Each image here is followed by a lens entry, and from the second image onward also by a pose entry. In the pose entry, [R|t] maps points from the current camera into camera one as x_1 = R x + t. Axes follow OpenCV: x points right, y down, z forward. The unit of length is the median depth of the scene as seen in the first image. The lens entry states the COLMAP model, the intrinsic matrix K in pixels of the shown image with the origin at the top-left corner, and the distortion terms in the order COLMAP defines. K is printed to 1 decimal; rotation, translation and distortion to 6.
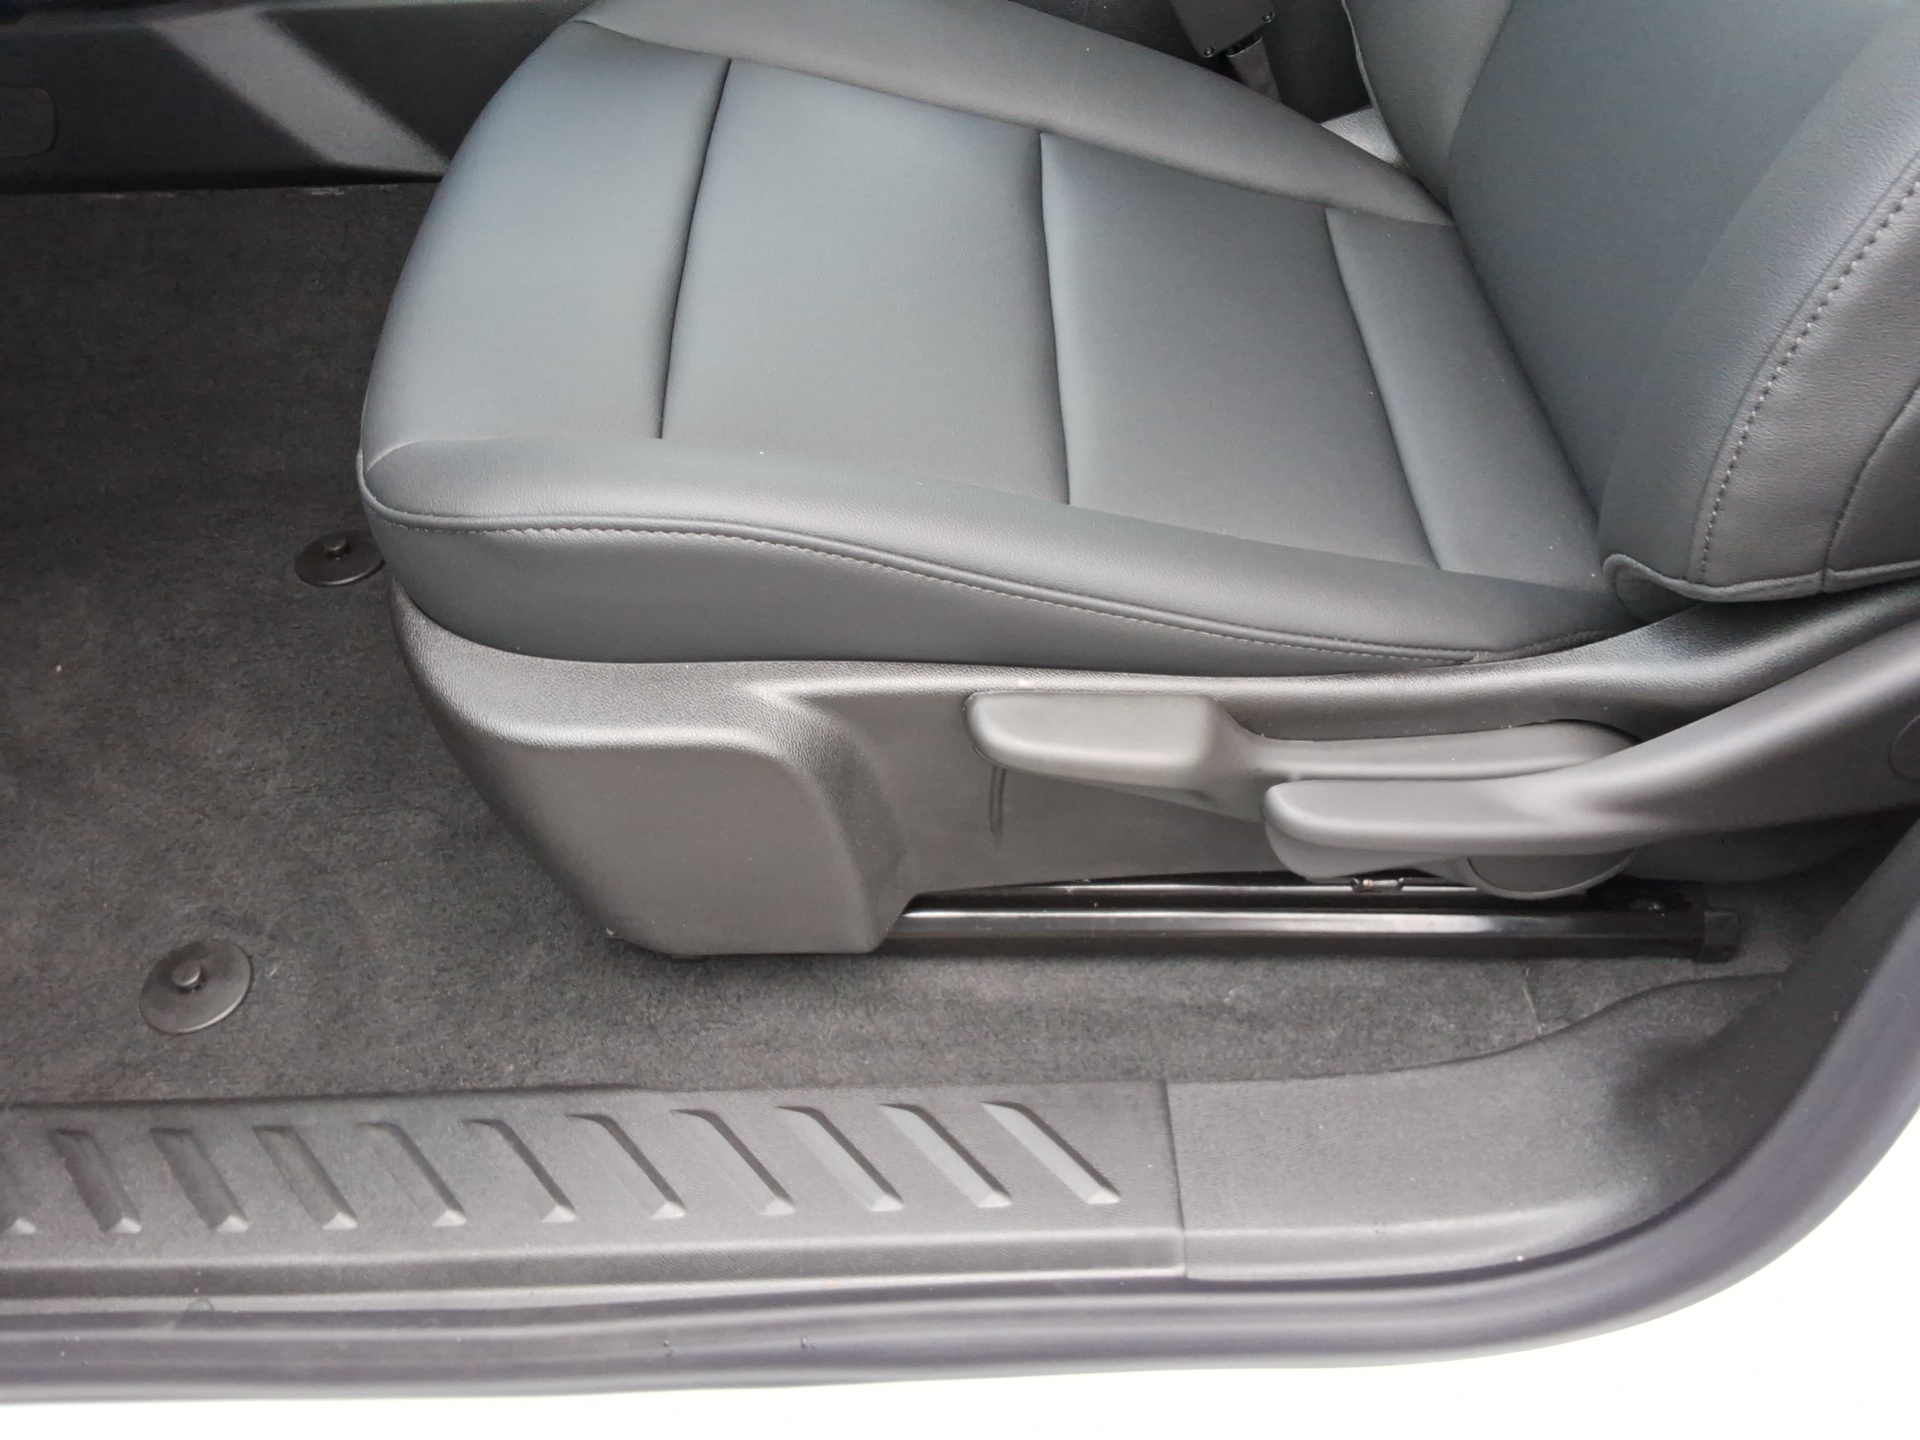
lens RADIAL K [[1541.6, 0, 961.3], [0, 1541.6, 714.5], [0, 0, 1]] dist [0.100246, -0.146583]
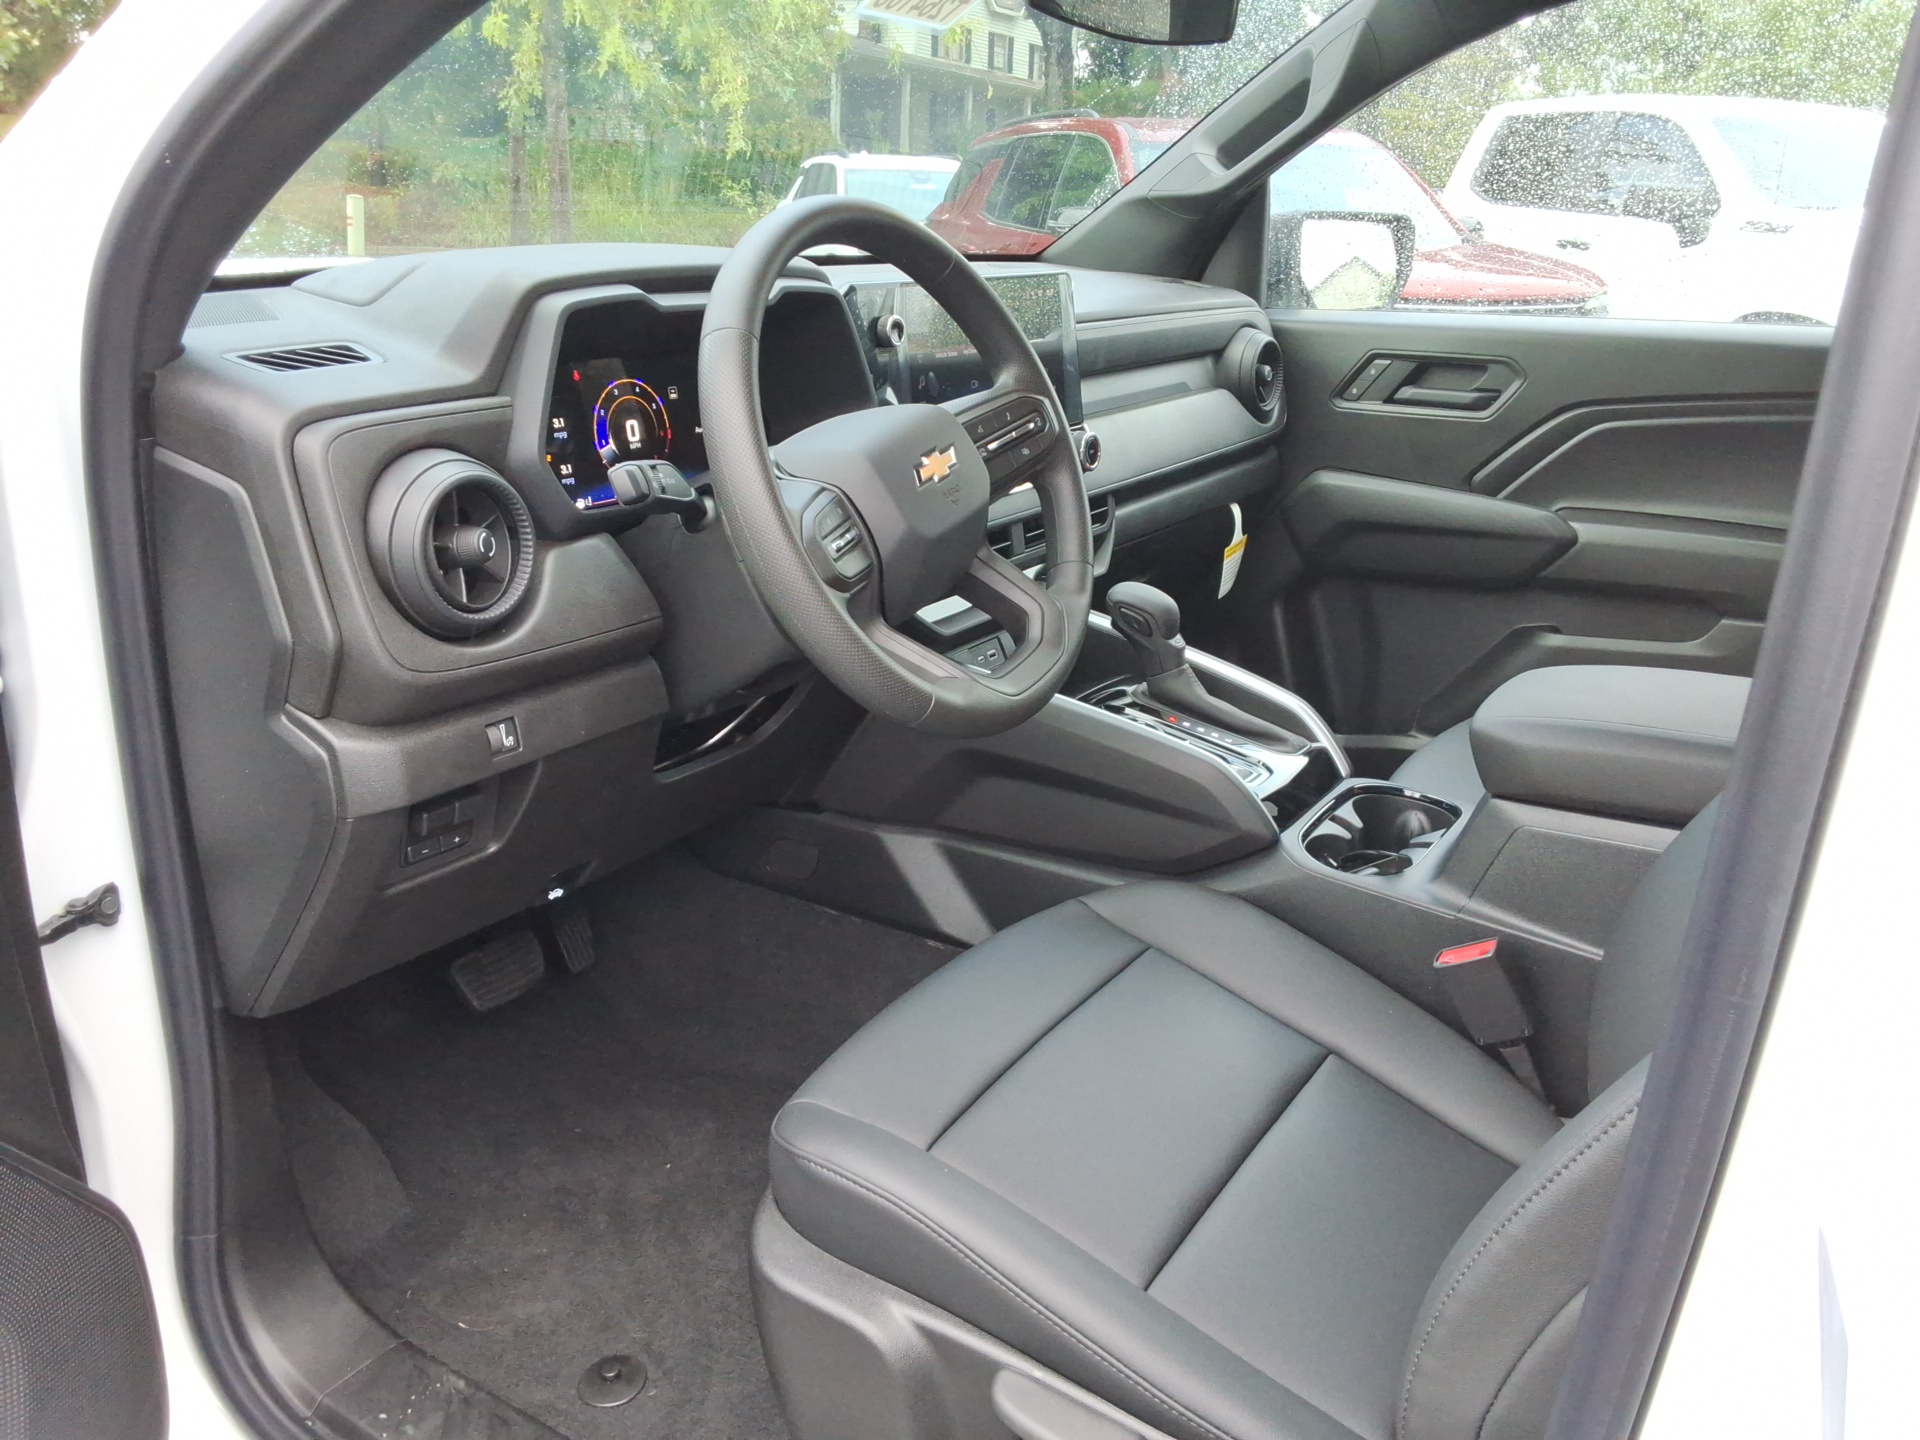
lens RADIAL K [[1541.6, 0, 945.9], [0, 1541.6, 692.7], [0, 0, 1]] dist [0.100246, -0.146583]
pose [[0.826637, 0.196256, -0.527404, 0.496493], [-0.415819, 0.844511, -0.337485, -0.022884], [0.379165, 0.498282, 0.779711, -0.468462]]
